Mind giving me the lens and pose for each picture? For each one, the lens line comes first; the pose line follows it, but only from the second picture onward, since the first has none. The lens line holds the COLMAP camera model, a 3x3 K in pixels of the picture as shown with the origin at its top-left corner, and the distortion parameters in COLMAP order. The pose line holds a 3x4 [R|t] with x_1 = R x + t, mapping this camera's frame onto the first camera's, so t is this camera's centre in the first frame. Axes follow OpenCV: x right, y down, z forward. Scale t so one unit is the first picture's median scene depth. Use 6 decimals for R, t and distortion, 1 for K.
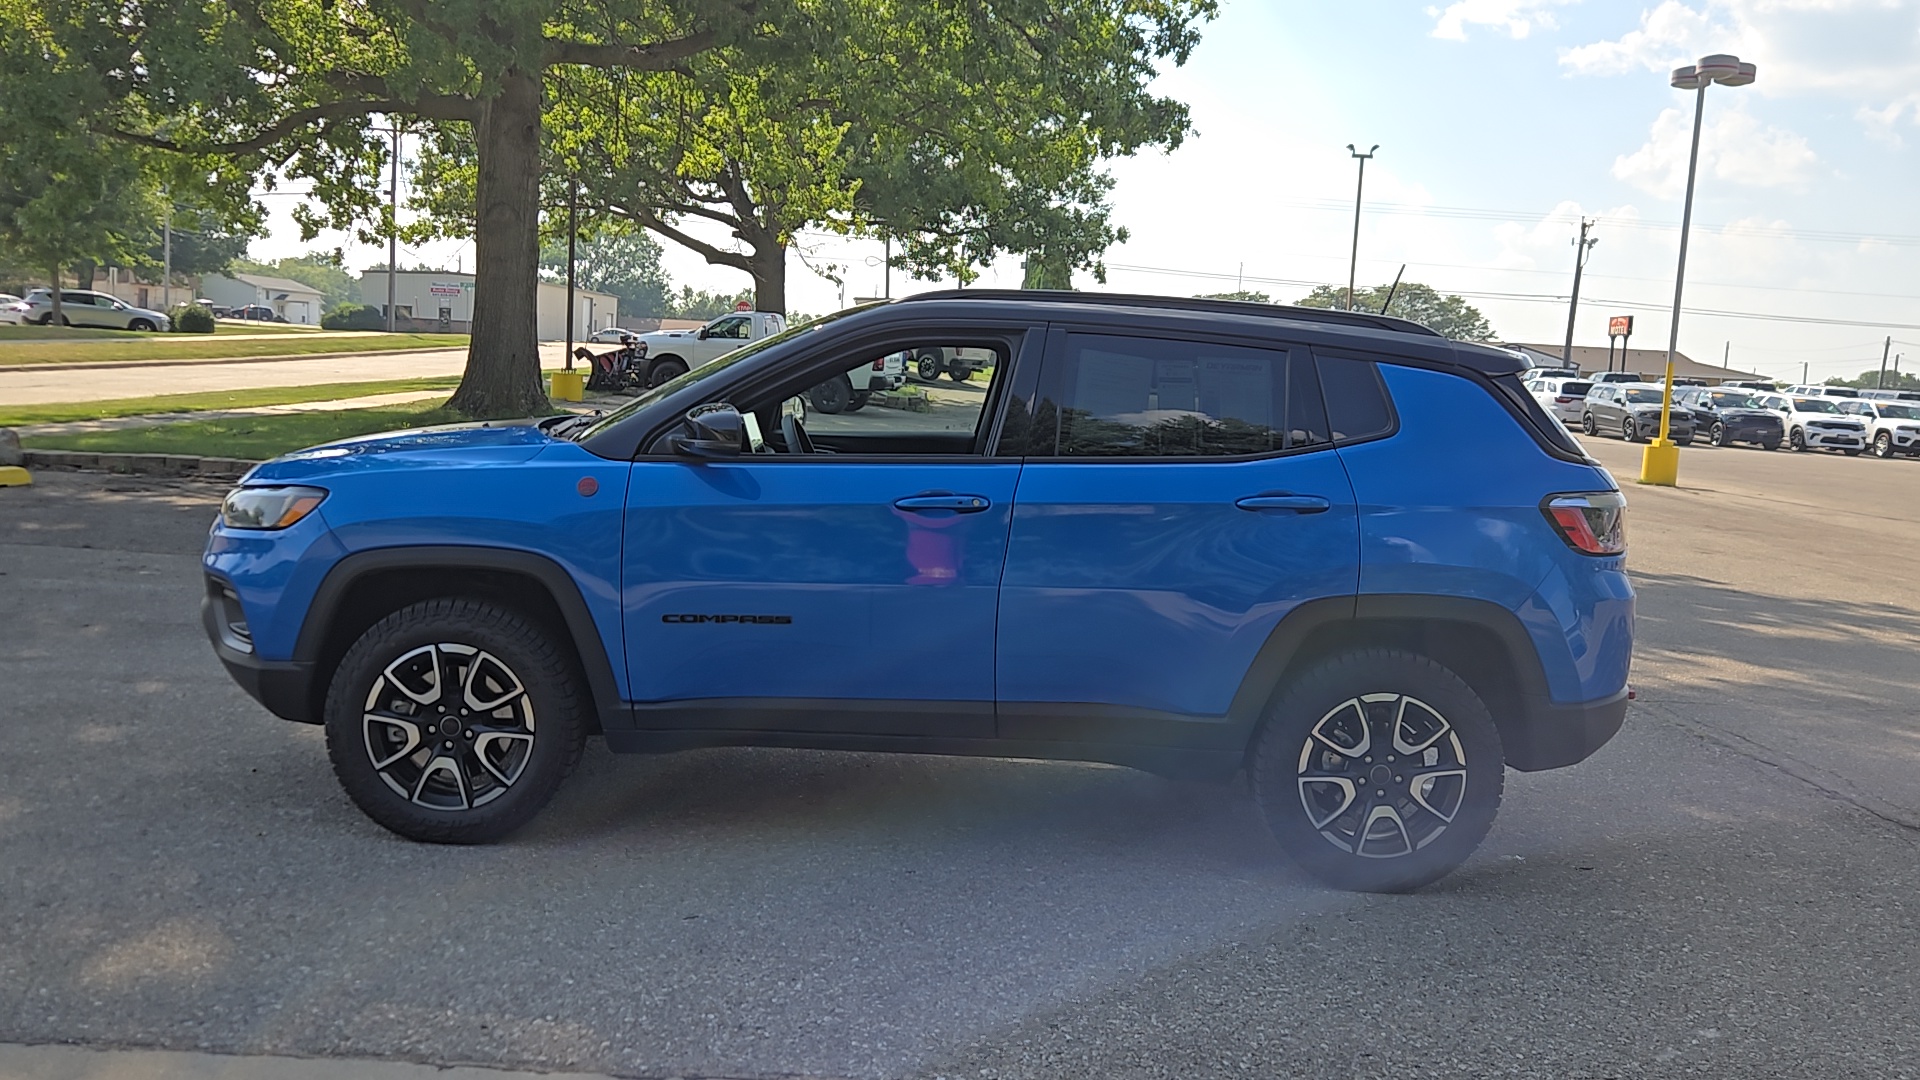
lens RADIAL K [[1604.5, 0, 956.9], [0, 1604.5, 530.1], [0, 0, 1]] dist [0.007220, 0.008297]
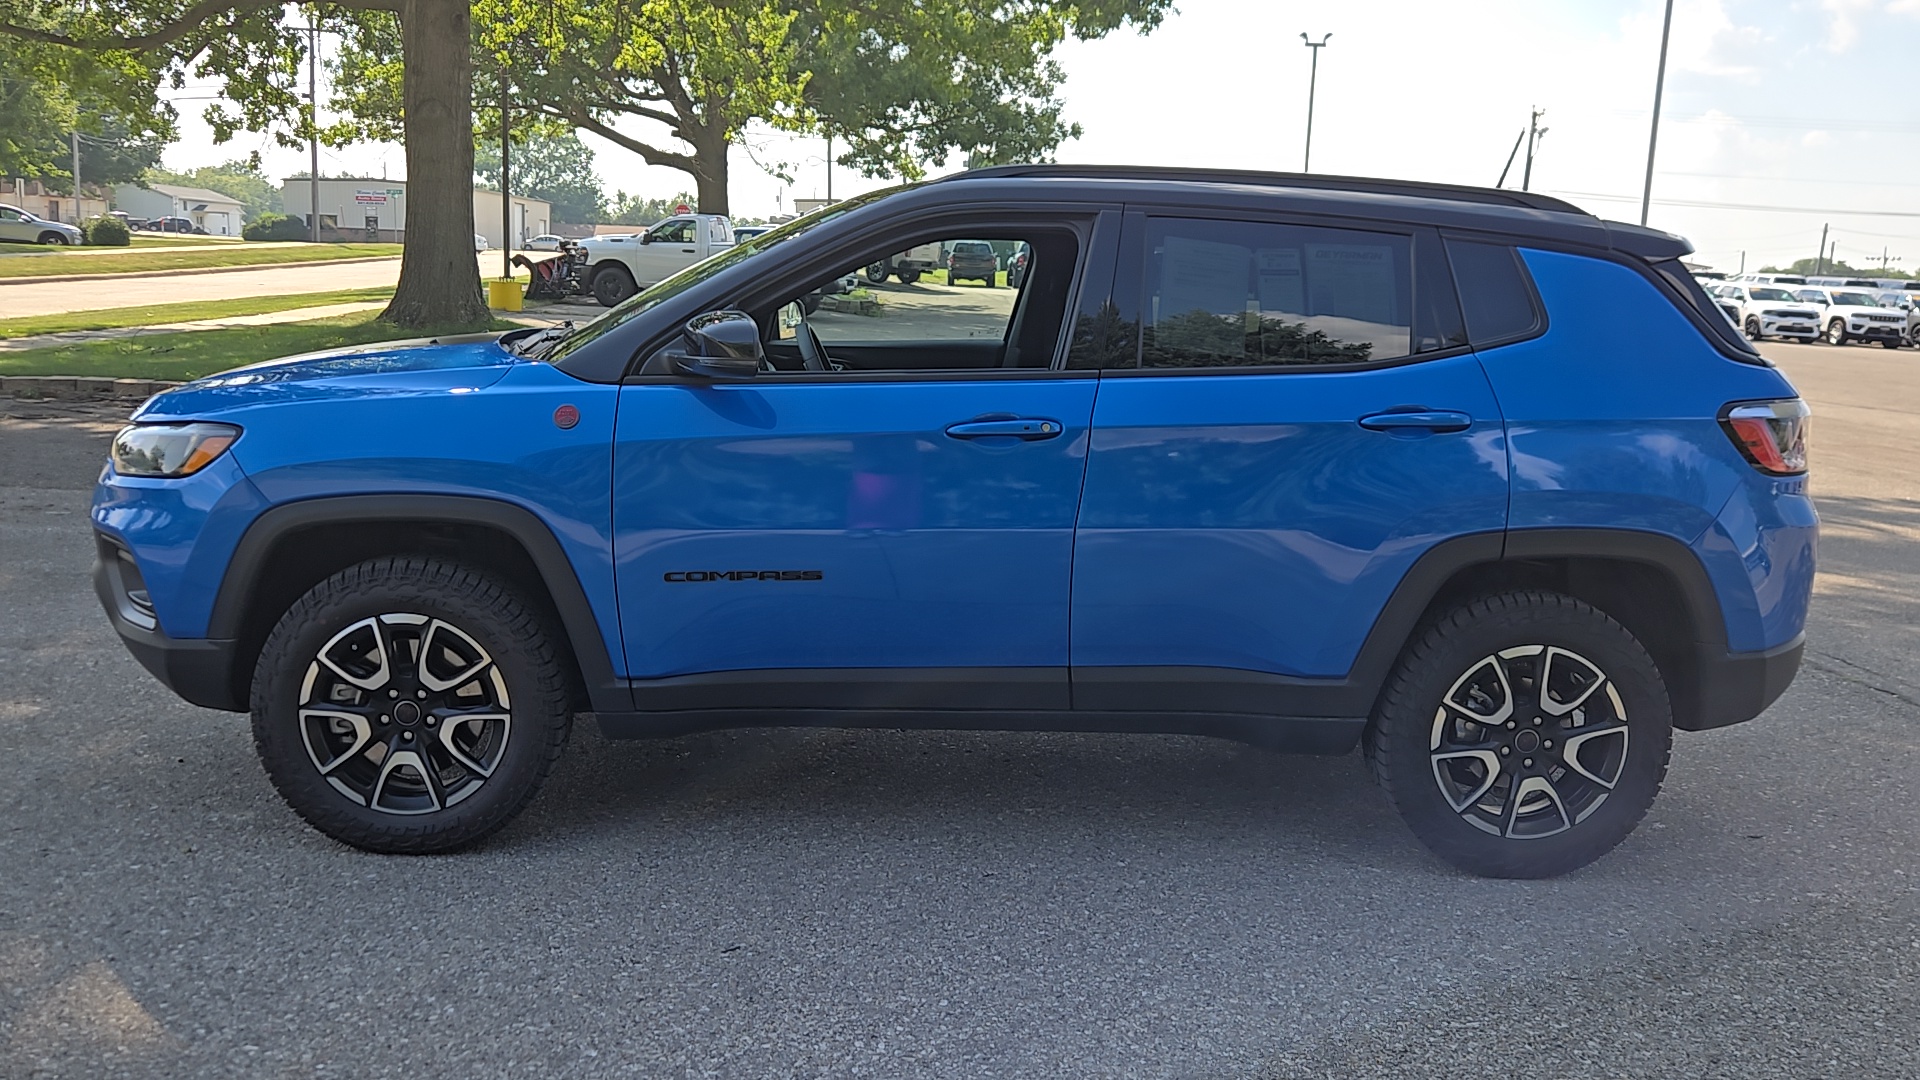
lens RADIAL K [[1604.5, 0, 956.9], [0, 1604.5, 530.1], [0, 0, 1]] dist [0.007220, 0.008297]
pose [[0.999166, -0.021889, 0.034481, -0.009409], [0.019788, 0.997994, 0.060134, -0.002122], [-0.035729, -0.059401, 0.997595, 0.024936]]
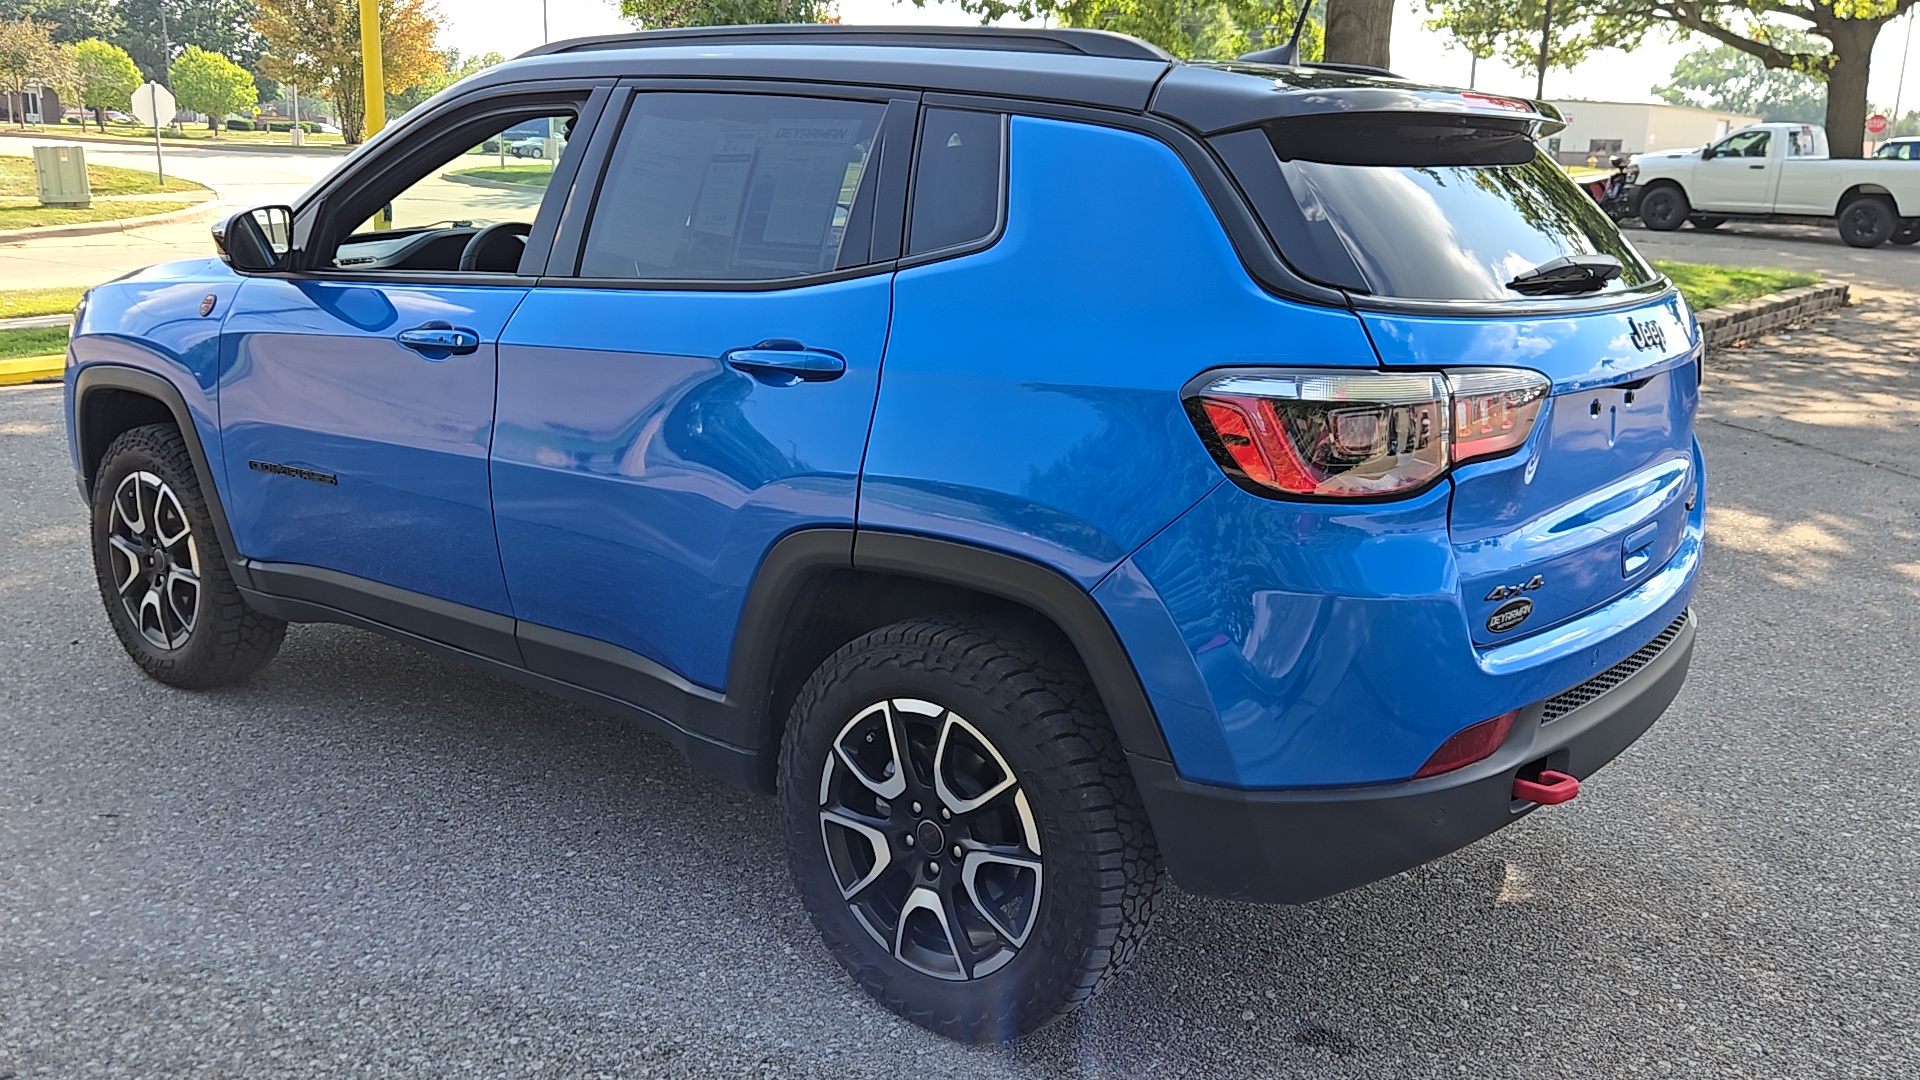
lens RADIAL K [[1617.2, 0, 960.0], [0, 1617.2, 540.0], [0, 0, 1]] dist [0.002401, 0.002519]
pose [[0.776330, 0.112425, -0.620220, 0.087884], [-0.047818, 0.991634, 0.119896, -0.003618], [0.628511, -0.063421, 0.775211, 0.078483]]
